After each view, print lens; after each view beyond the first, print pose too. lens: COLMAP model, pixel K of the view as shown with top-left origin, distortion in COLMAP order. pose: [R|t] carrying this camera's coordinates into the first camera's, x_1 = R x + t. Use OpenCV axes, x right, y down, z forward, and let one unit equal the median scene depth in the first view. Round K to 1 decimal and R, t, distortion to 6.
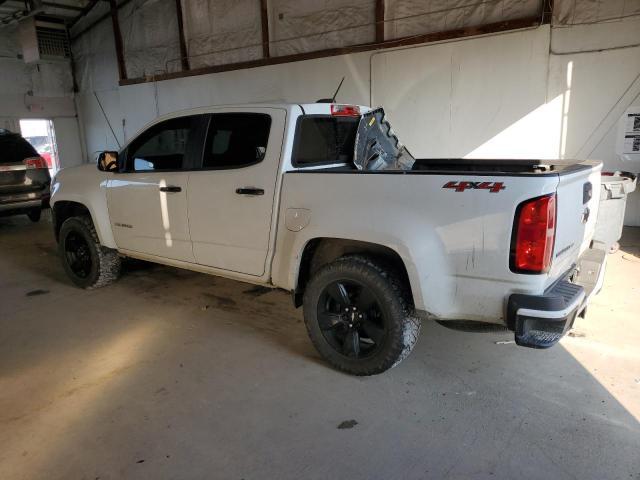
lens RADIAL K [[501.3, 0, 320.0], [0, 501.3, 240.0], [0, 0, 1]] dist [0.001301, 0.010015]
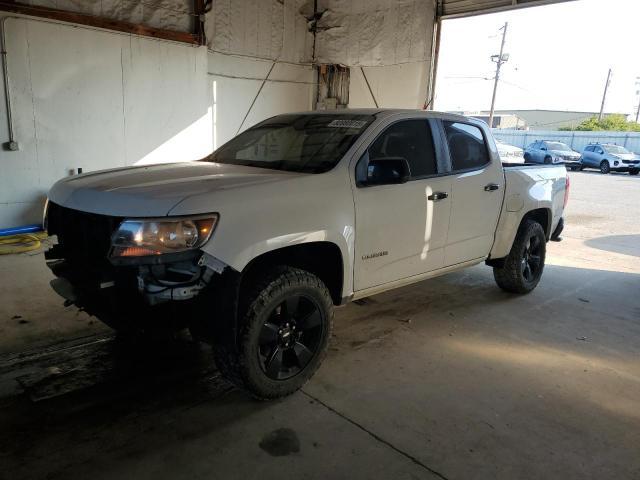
lens RADIAL K [[501.3, 0, 320.0], [0, 501.3, 240.0], [0, 0, 1]] dist [0.001301, 0.010015]
pose [[0.148469, -0.165089, 0.975040, -1.034319], [0.167699, 0.975890, 0.139697, -0.155615], [-0.974594, 0.142773, 0.172575, 0.874680]]
